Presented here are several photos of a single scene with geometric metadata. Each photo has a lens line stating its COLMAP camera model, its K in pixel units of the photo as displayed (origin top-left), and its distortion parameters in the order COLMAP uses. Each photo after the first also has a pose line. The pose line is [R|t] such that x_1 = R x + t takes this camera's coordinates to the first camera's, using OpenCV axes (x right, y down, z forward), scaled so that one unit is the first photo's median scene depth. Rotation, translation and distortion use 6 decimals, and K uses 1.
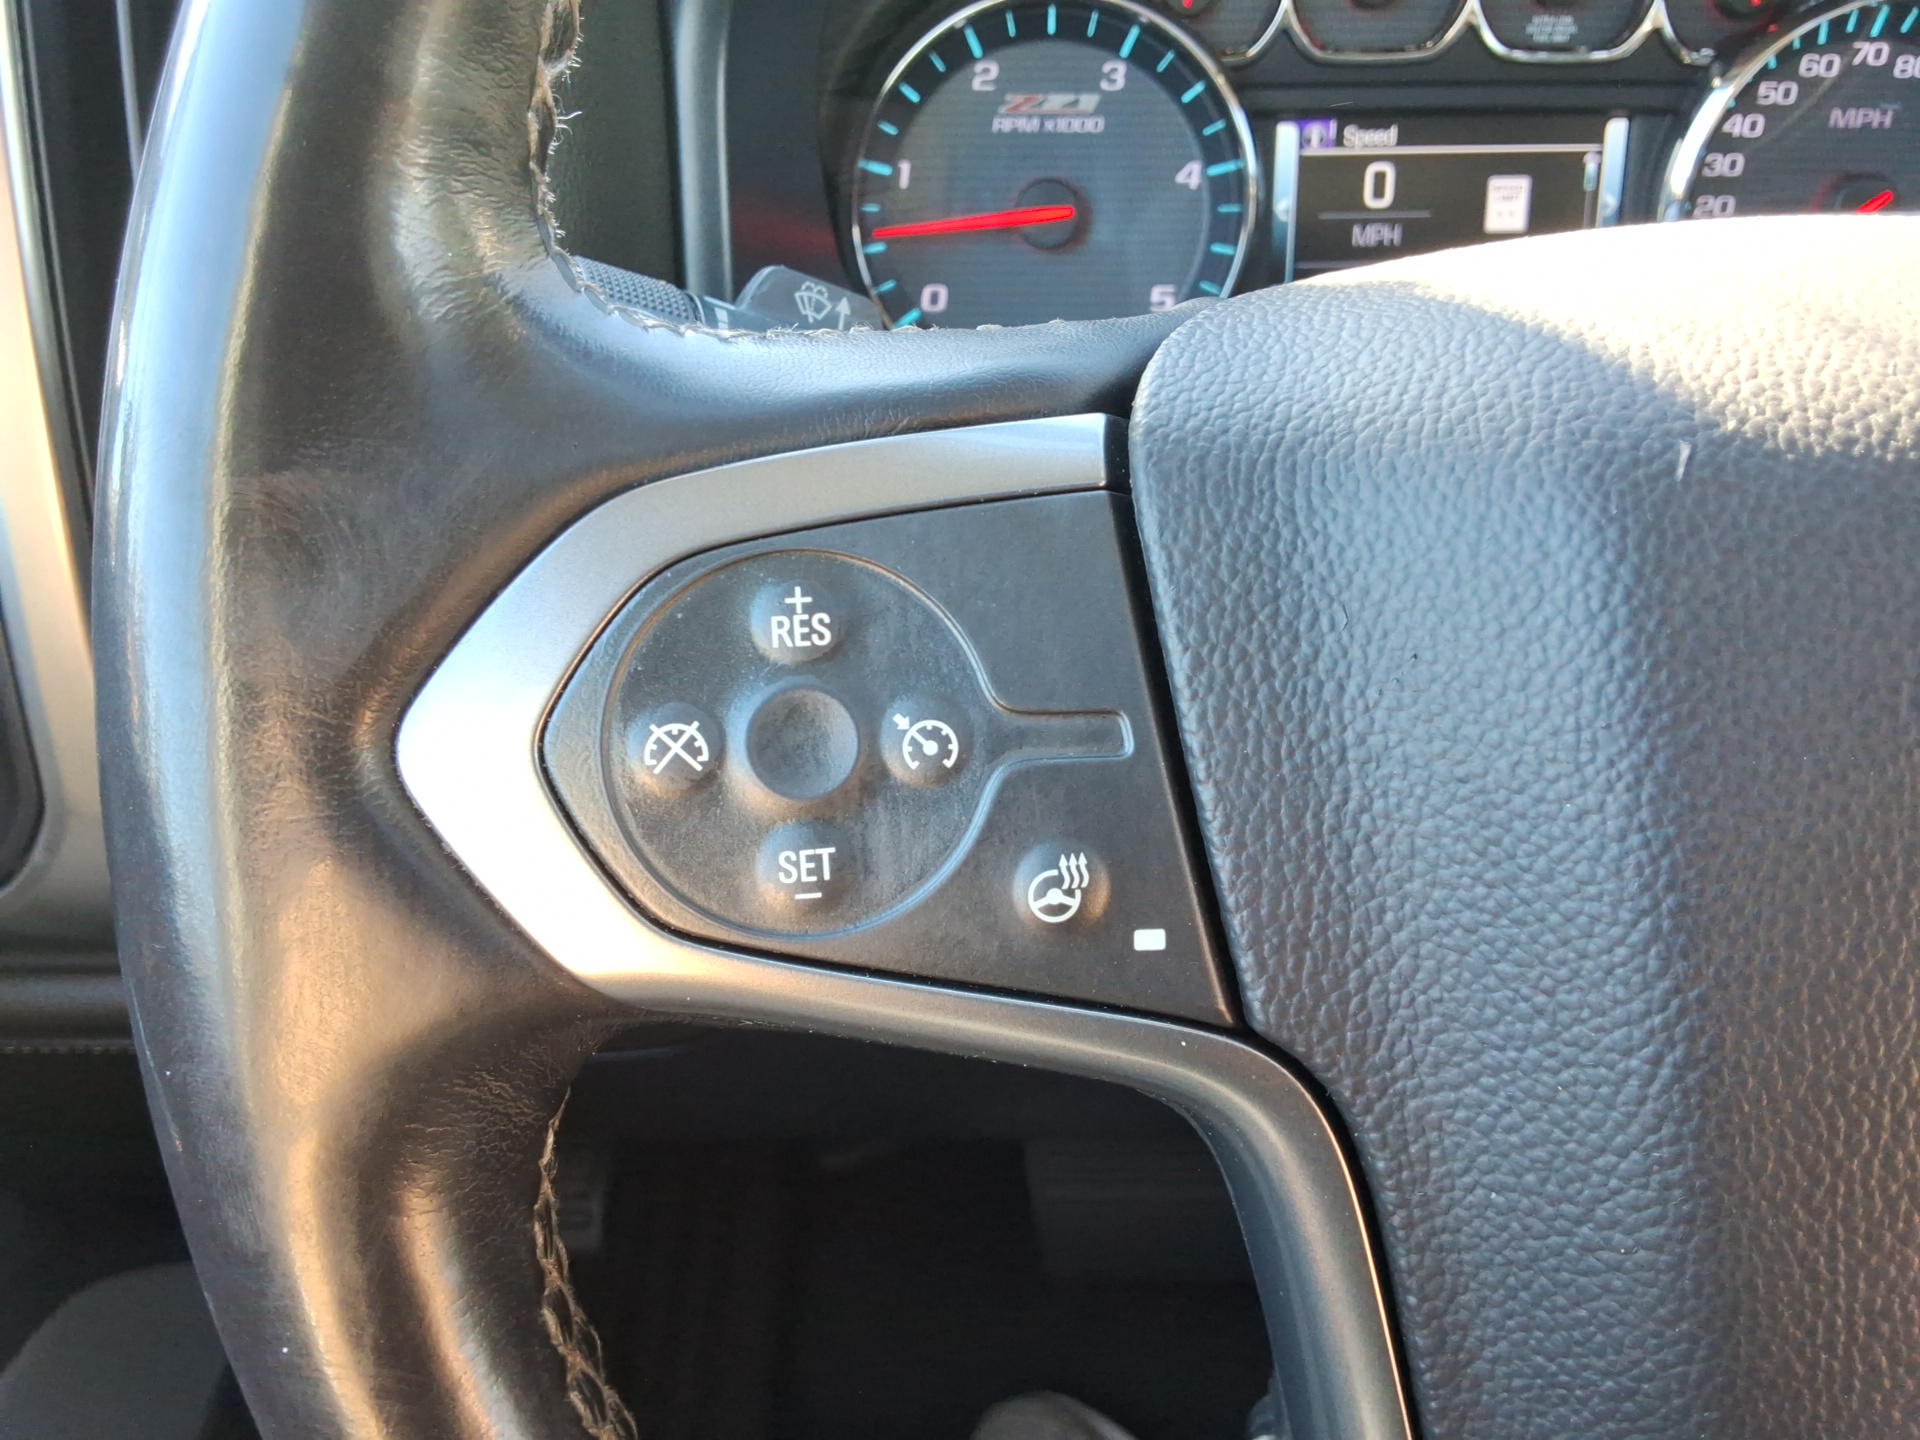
lens RADIAL K [[1538.9, 0, 965.2], [0, 1538.9, 704.7], [0, 0, 1]] dist [0.103663, -0.169400]
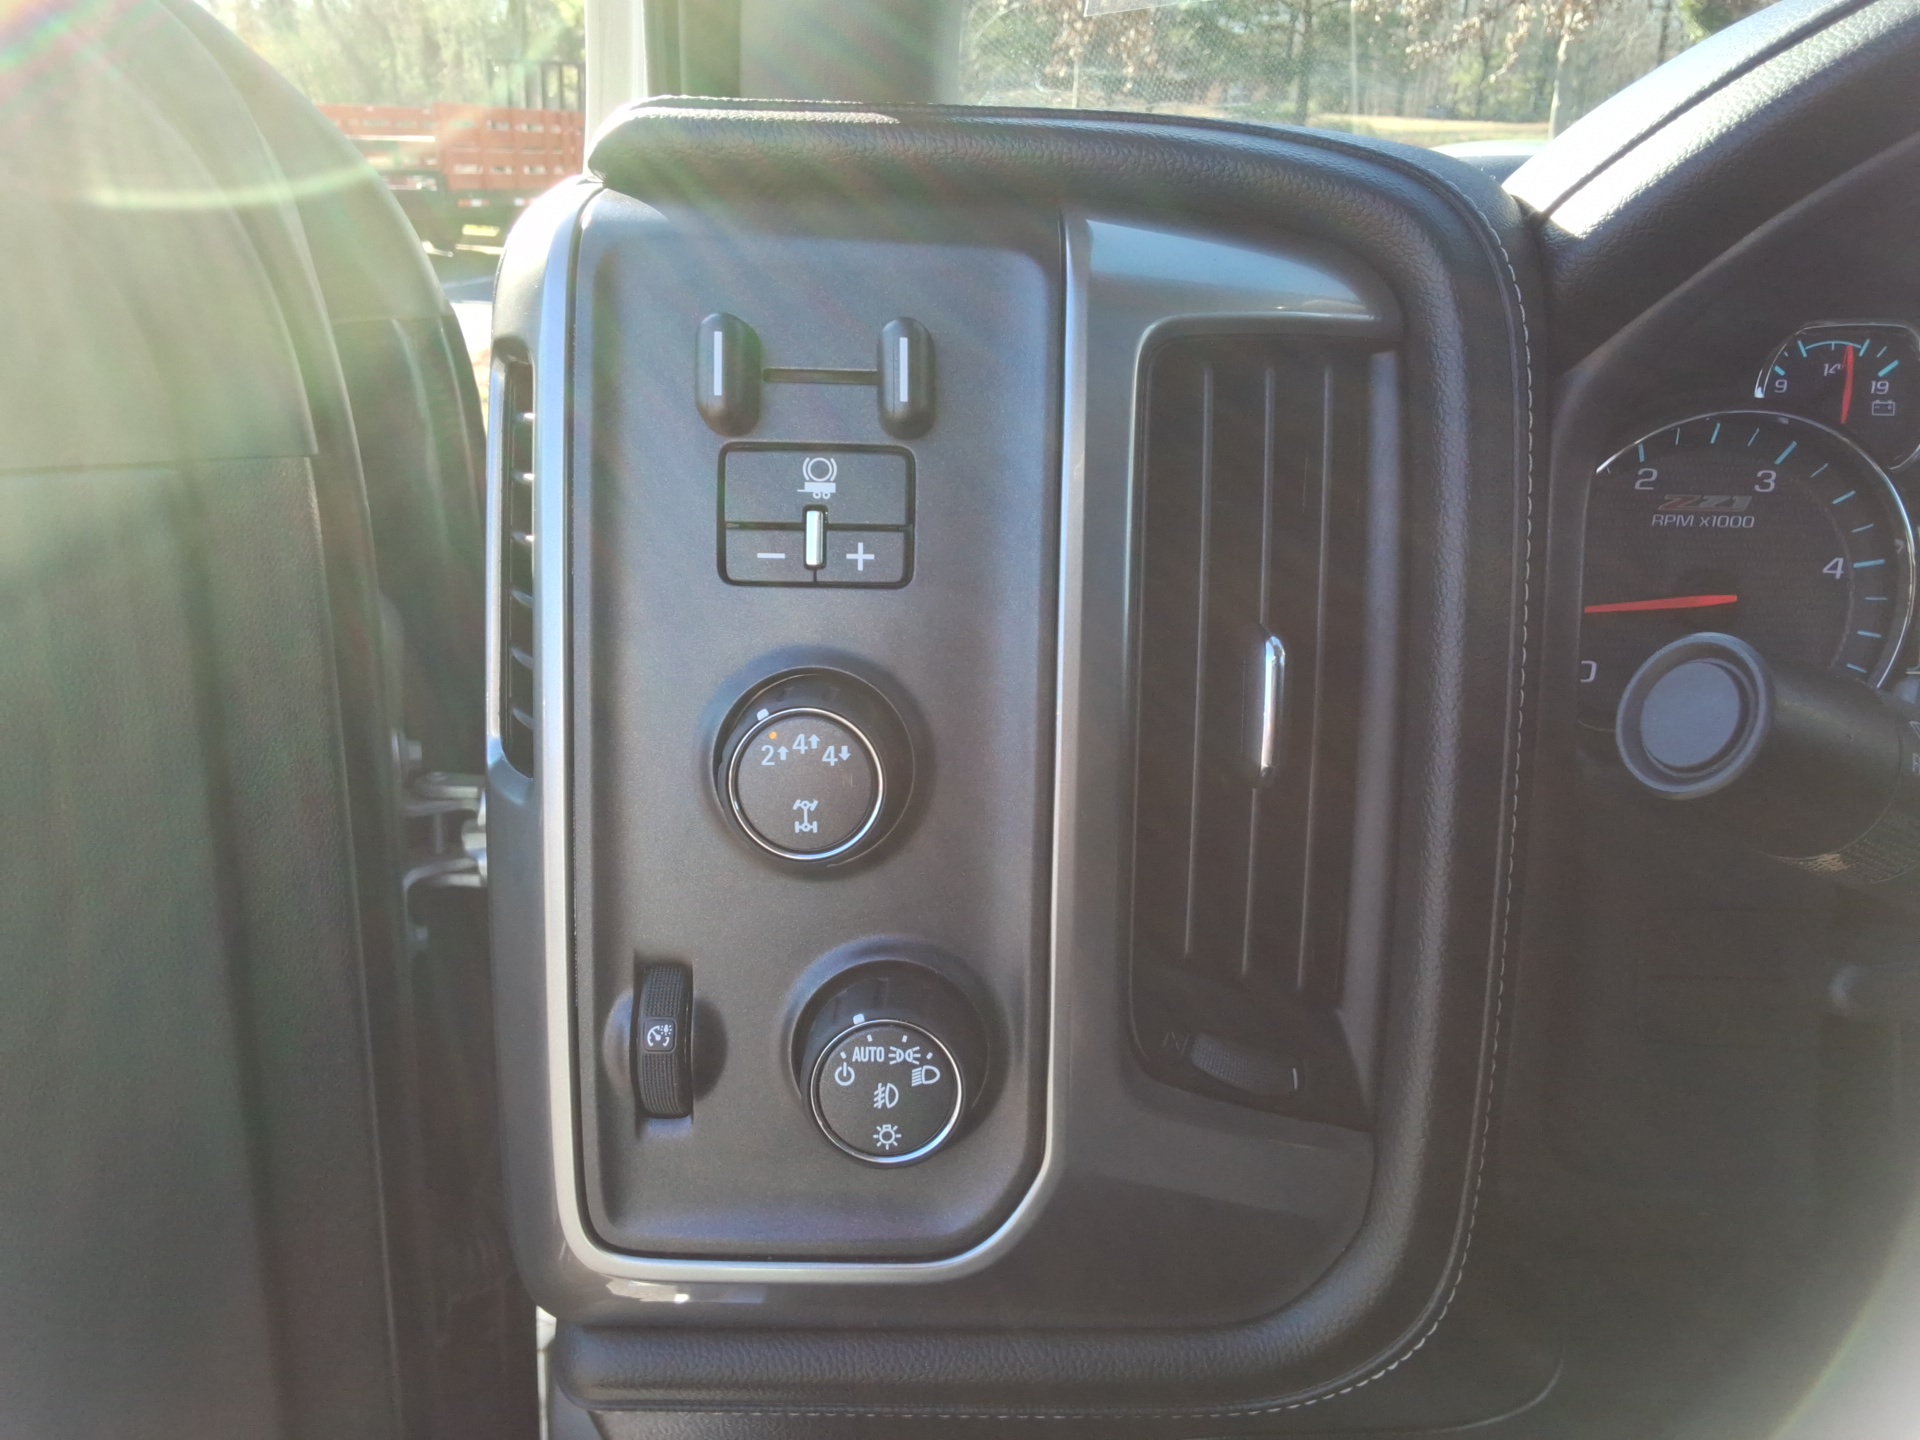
lens RADIAL K [[1548.1, 0, 960.0], [0, 1548.1, 720.0], [0, 0, 1]] dist [0.080319, -0.115460]
pose [[0.999681, 0.020123, -0.015270, -0.446418], [-0.022682, 0.981132, -0.192002, -0.016512], [0.011118, 0.192287, 0.981276, -0.048488]]
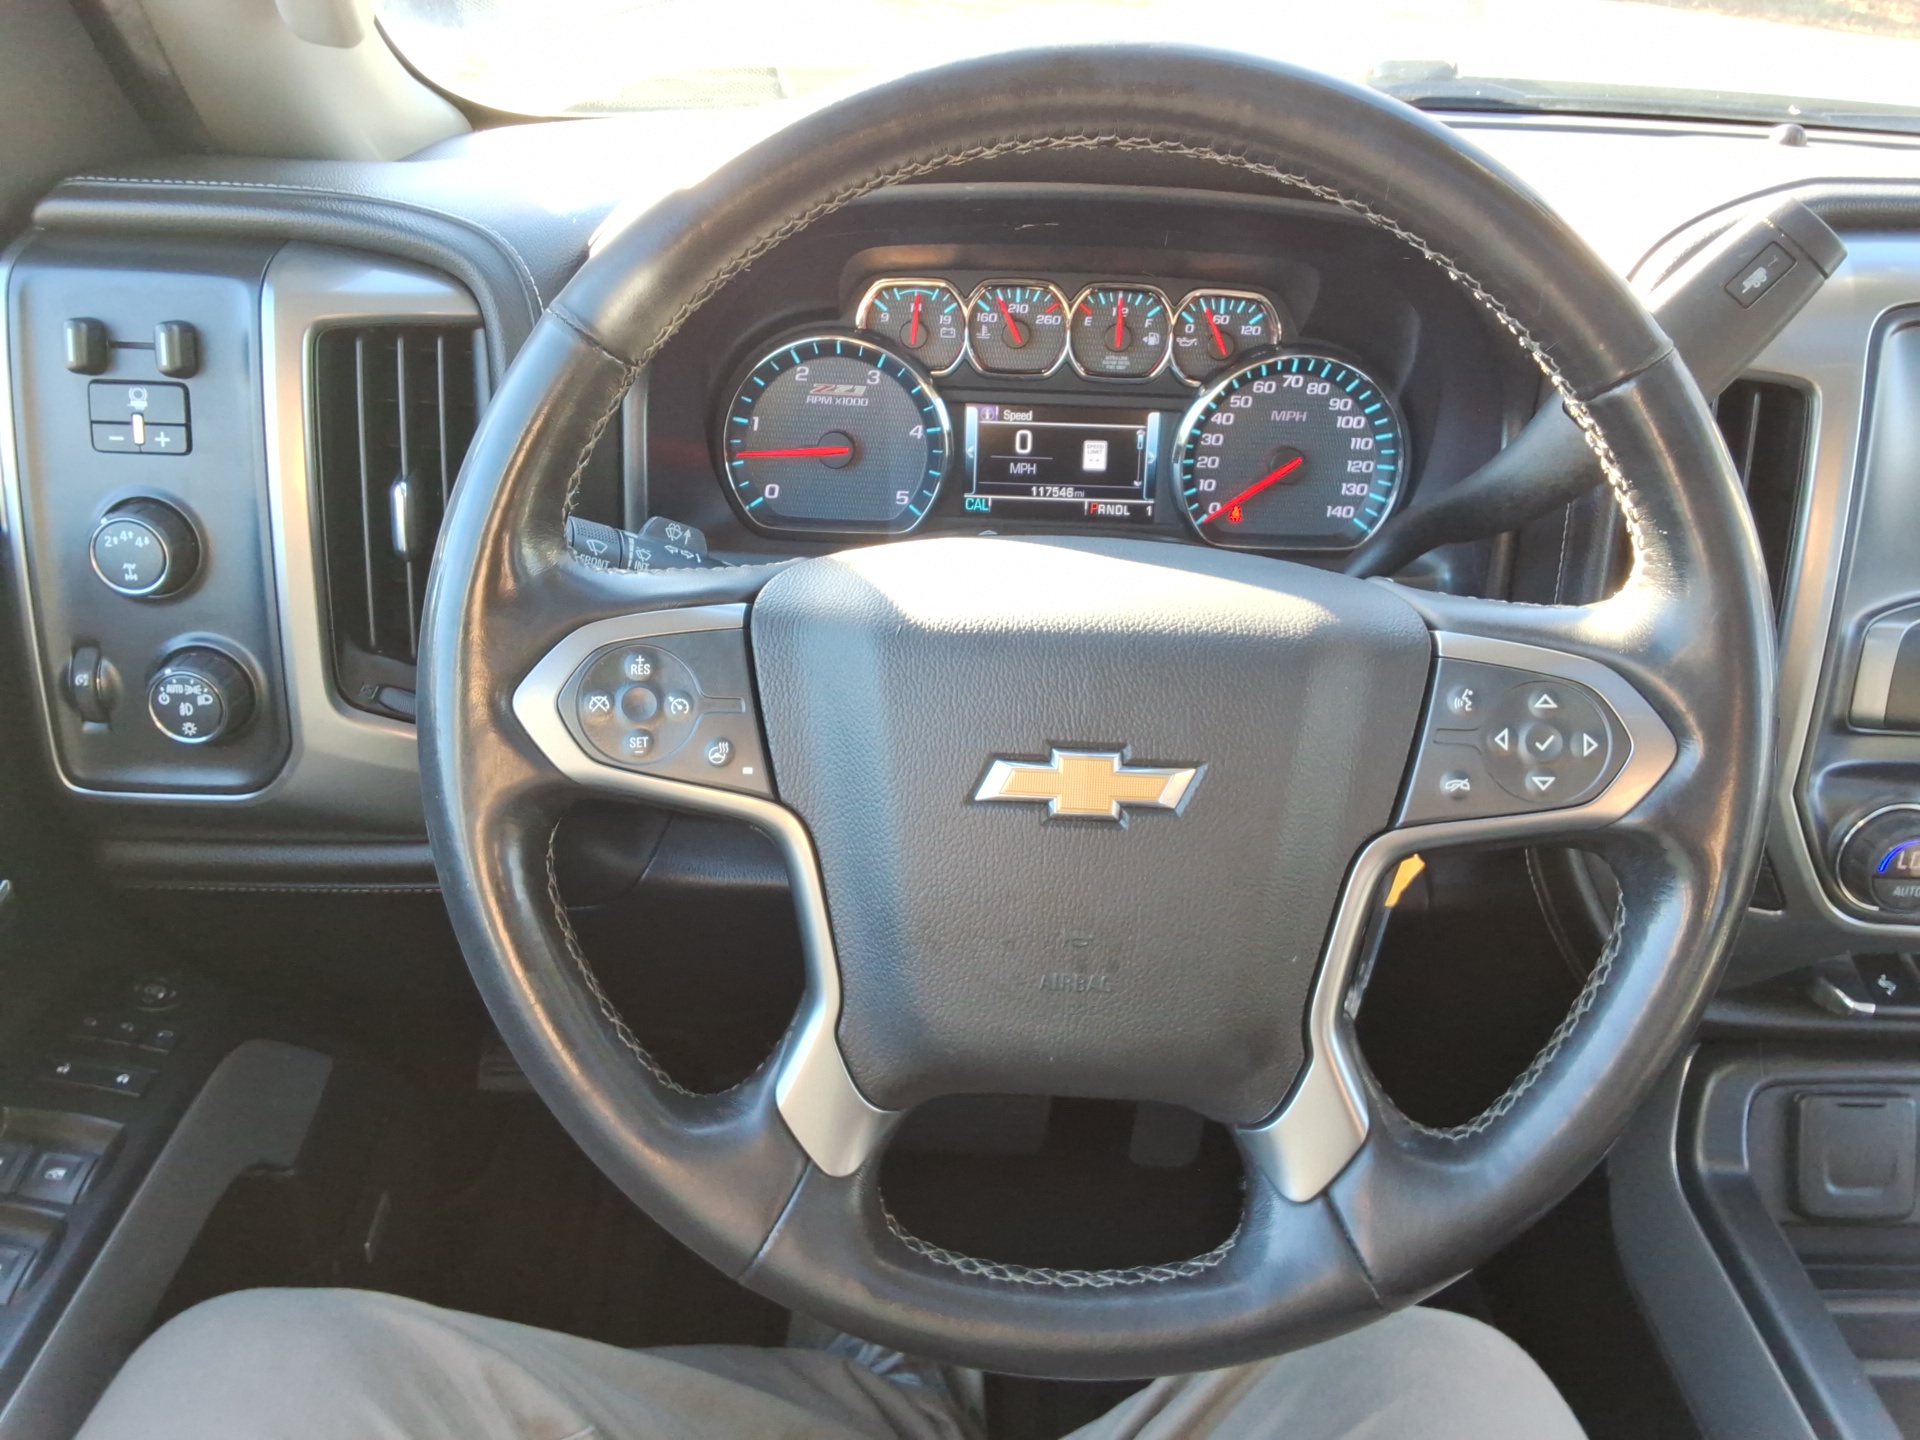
lens RADIAL K [[1524.2, 0, 961.0], [0, 1524.2, 697.2], [0, 0, 1]] dist [0.121614, -0.211342]
pose [[0.999020, 0.035330, 0.026665, 0.160931], [-0.033934, 0.998117, -0.051095, 0.050577], [-0.028420, 0.050140, 0.998338, -0.741504]]
